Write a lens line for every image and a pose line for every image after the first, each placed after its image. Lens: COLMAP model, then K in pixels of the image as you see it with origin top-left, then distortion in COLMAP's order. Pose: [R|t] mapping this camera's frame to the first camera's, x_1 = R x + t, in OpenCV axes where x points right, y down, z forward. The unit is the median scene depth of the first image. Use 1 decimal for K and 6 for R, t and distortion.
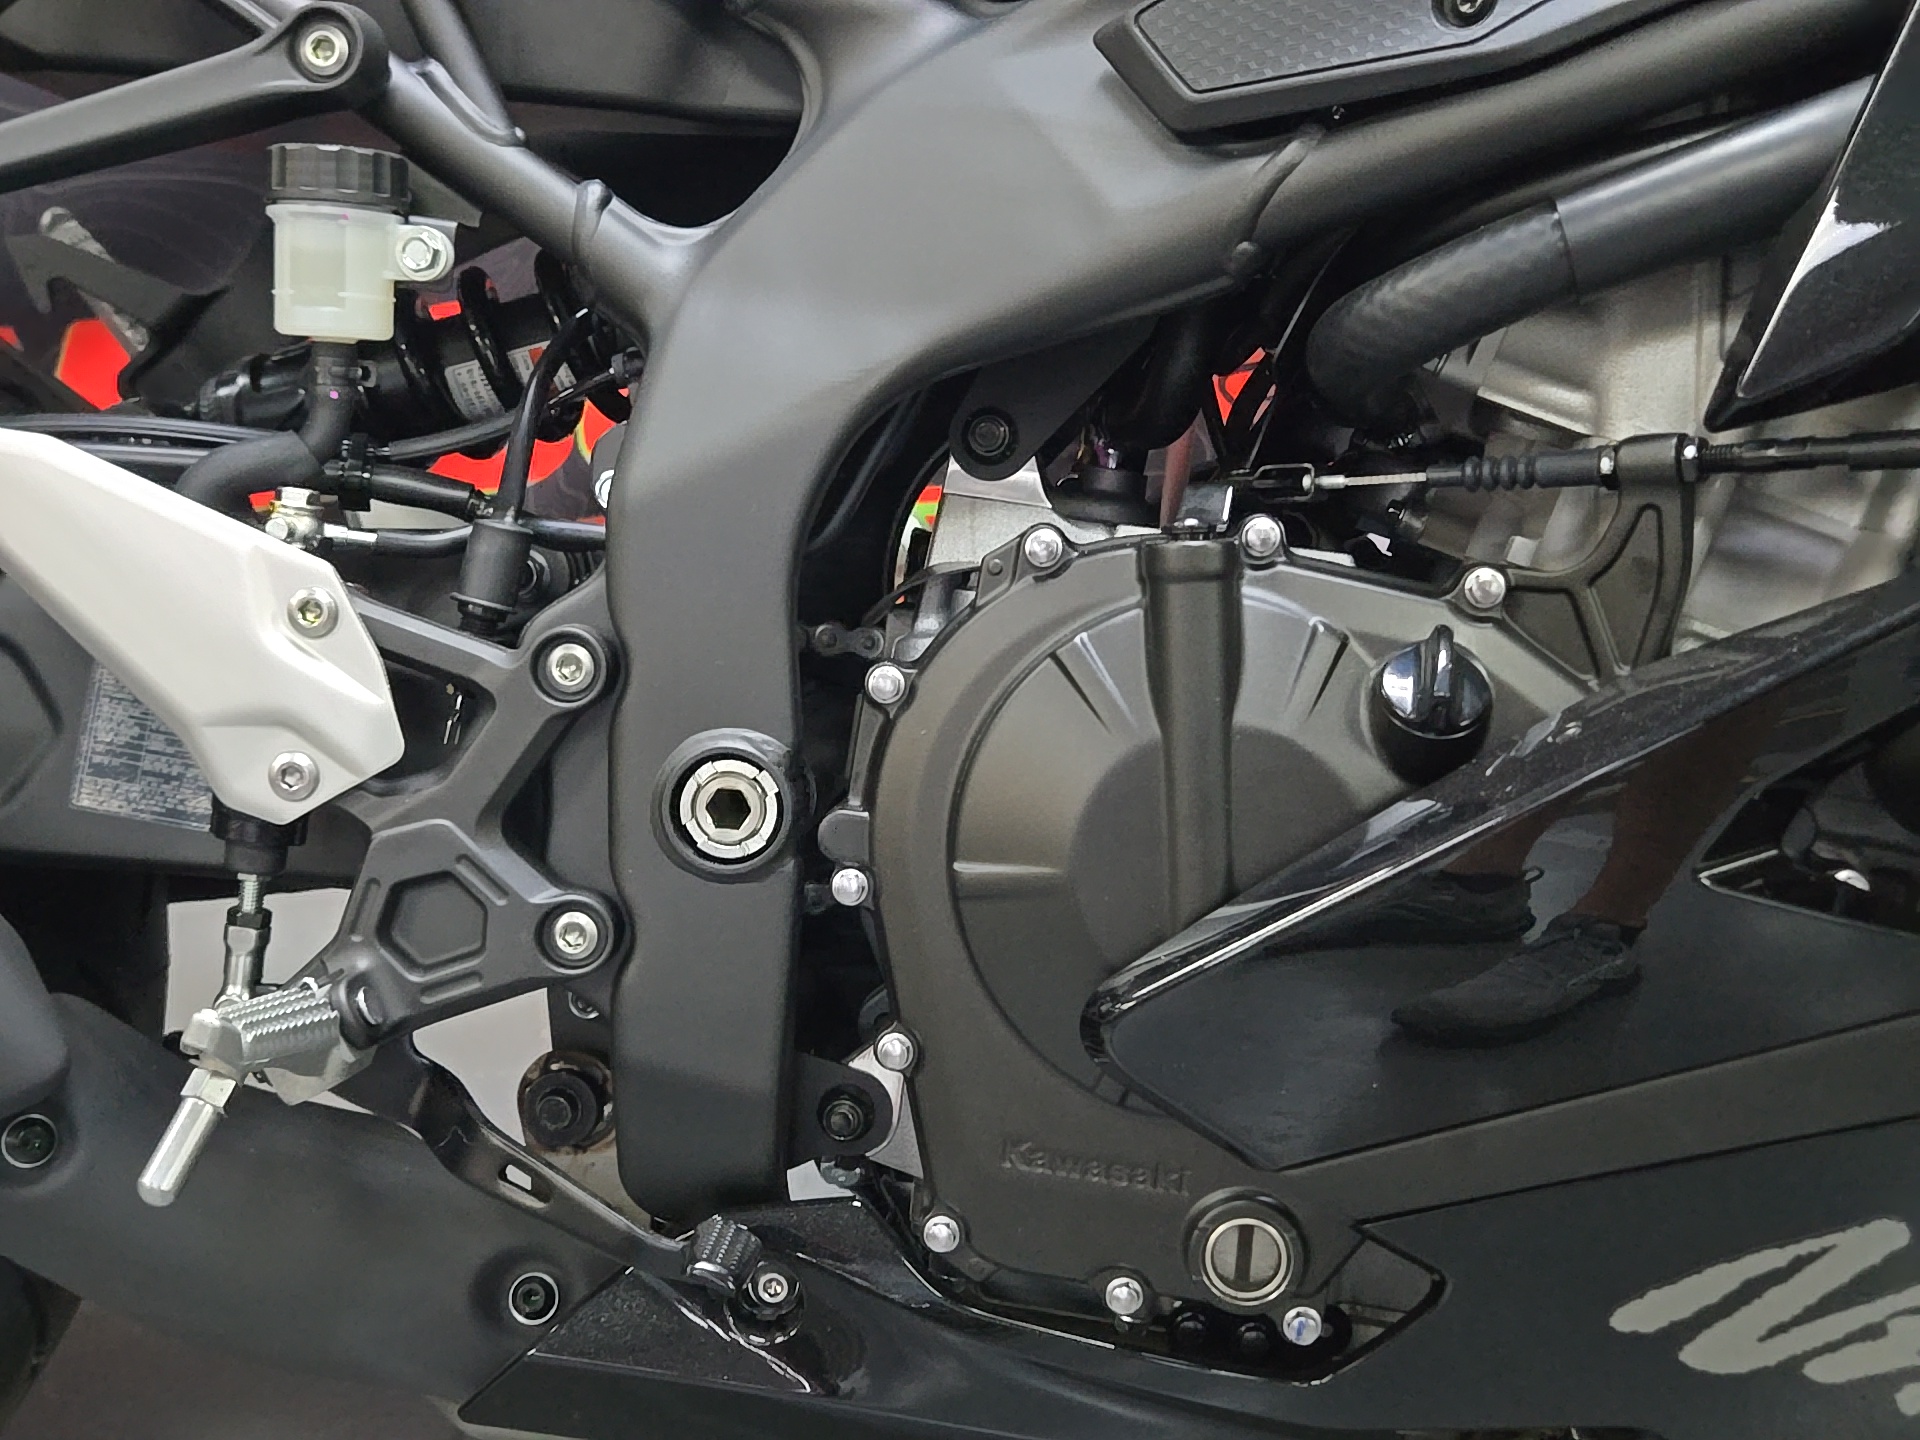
lens RADIAL K [[2125.3, 0, 932.2], [0, 2125.3, 723.6], [0, 0, 1]] dist [0.050386, -0.035193]
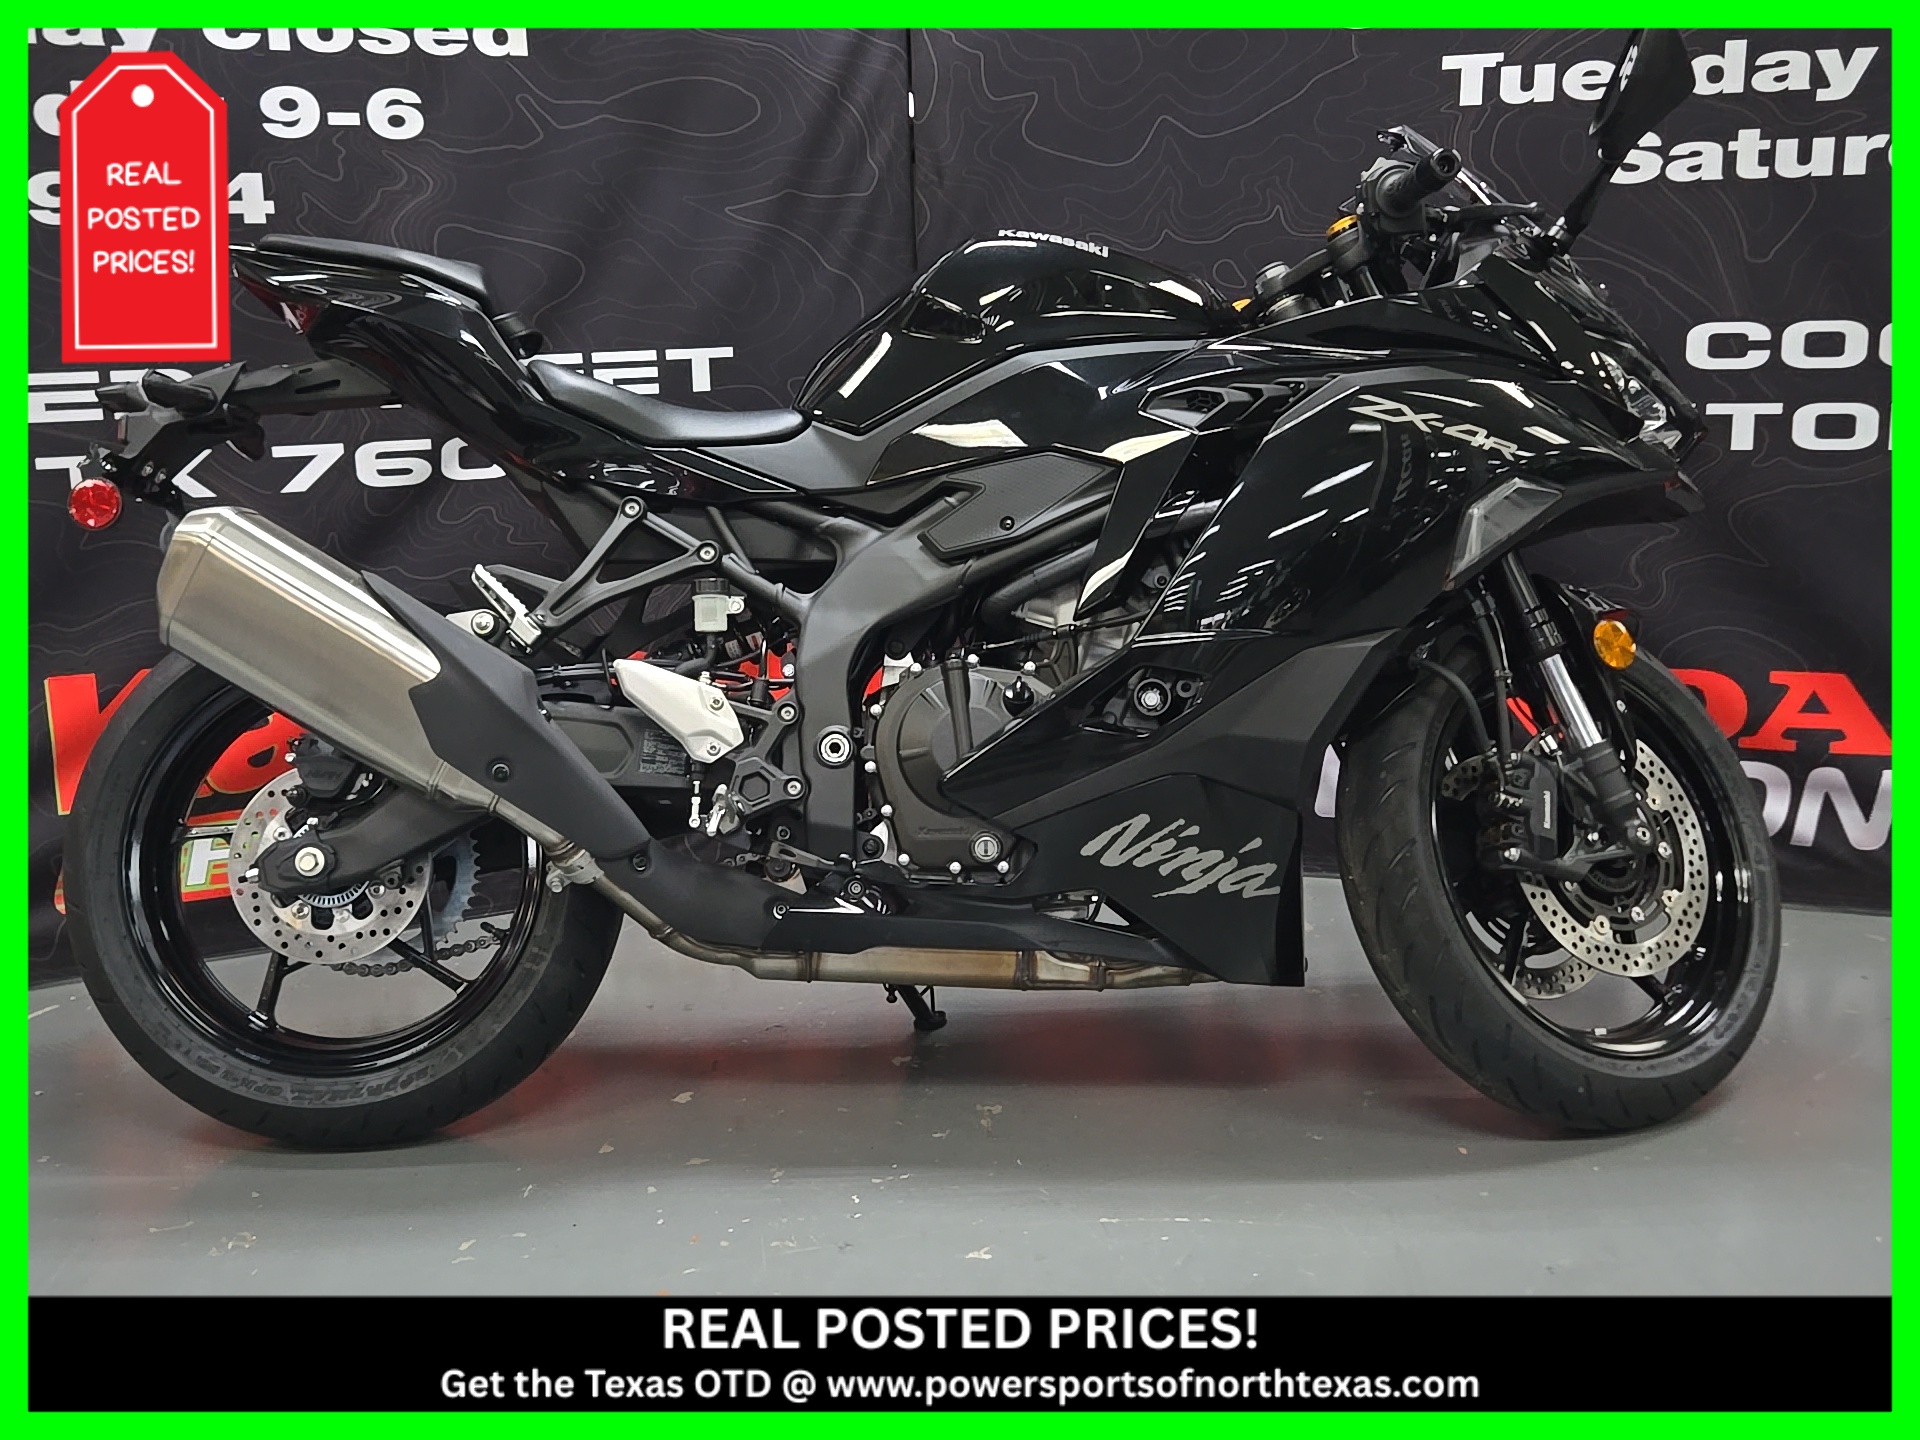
lens RADIAL K [[2125.3, 0, 932.2], [0, 2125.3, 723.6], [0, 0, 1]] dist [0.050386, -0.035193]
pose [[0.994130, -0.076710, 0.076292, -0.202980], [0.089097, 0.980511, -0.175100, 0.642043], [-0.061373, 0.180870, 0.981590, -2.546039]]
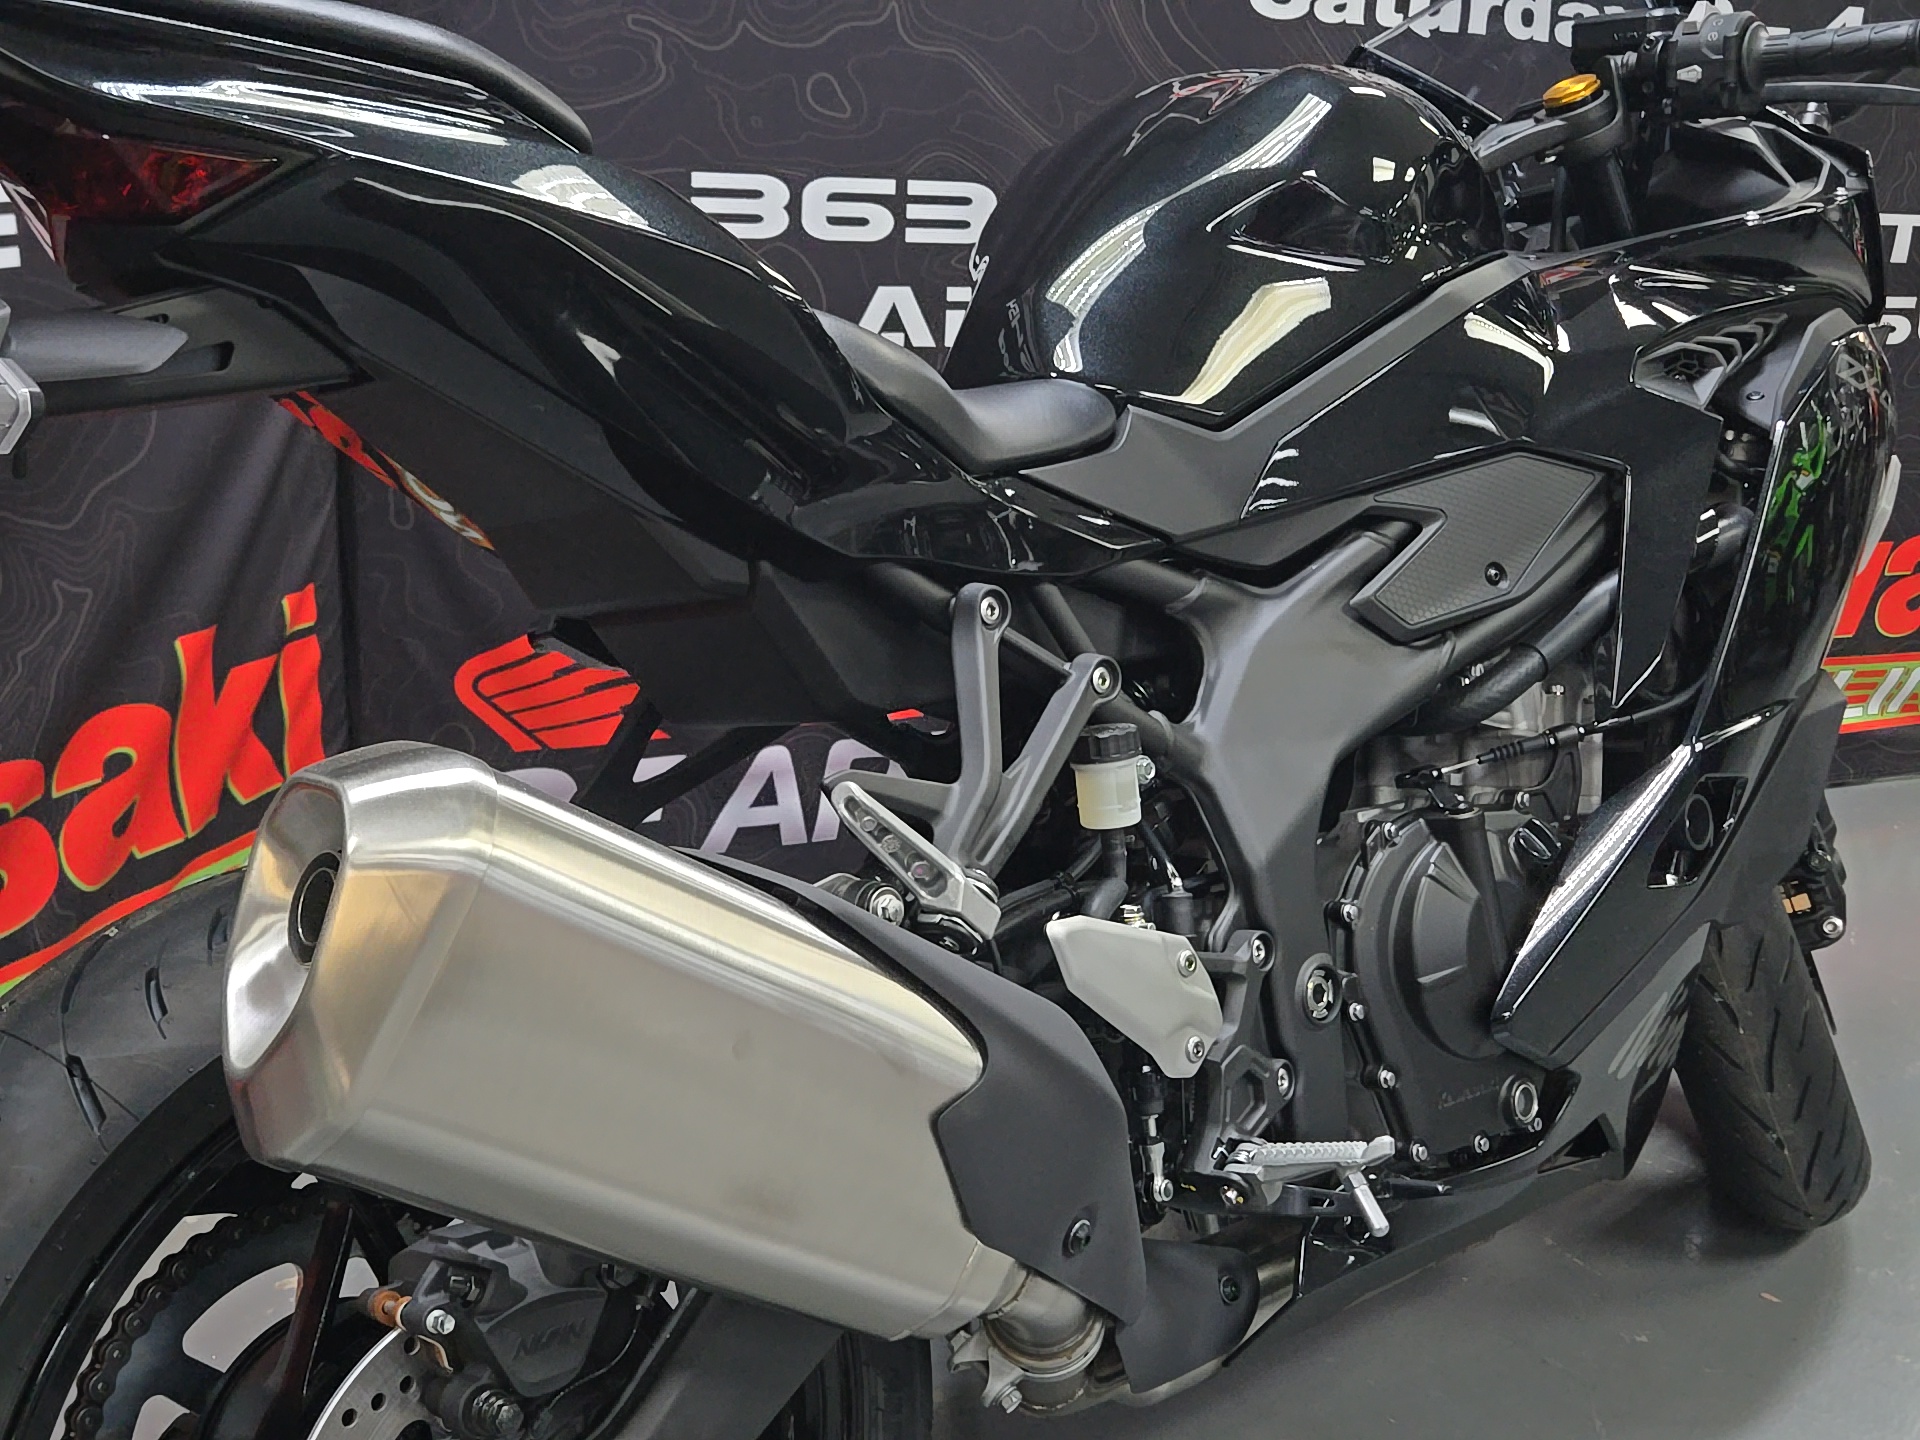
lens RADIAL K [[2125.3, 0, 932.2], [0, 2125.3, 723.6], [0, 0, 1]] dist [0.050386, -0.035193]
pose [[0.646767, -0.222086, 0.729637, -1.775948], [0.252870, 0.964995, 0.069575, -0.448466], [-0.719548, 0.139505, 0.680286, -0.173236]]
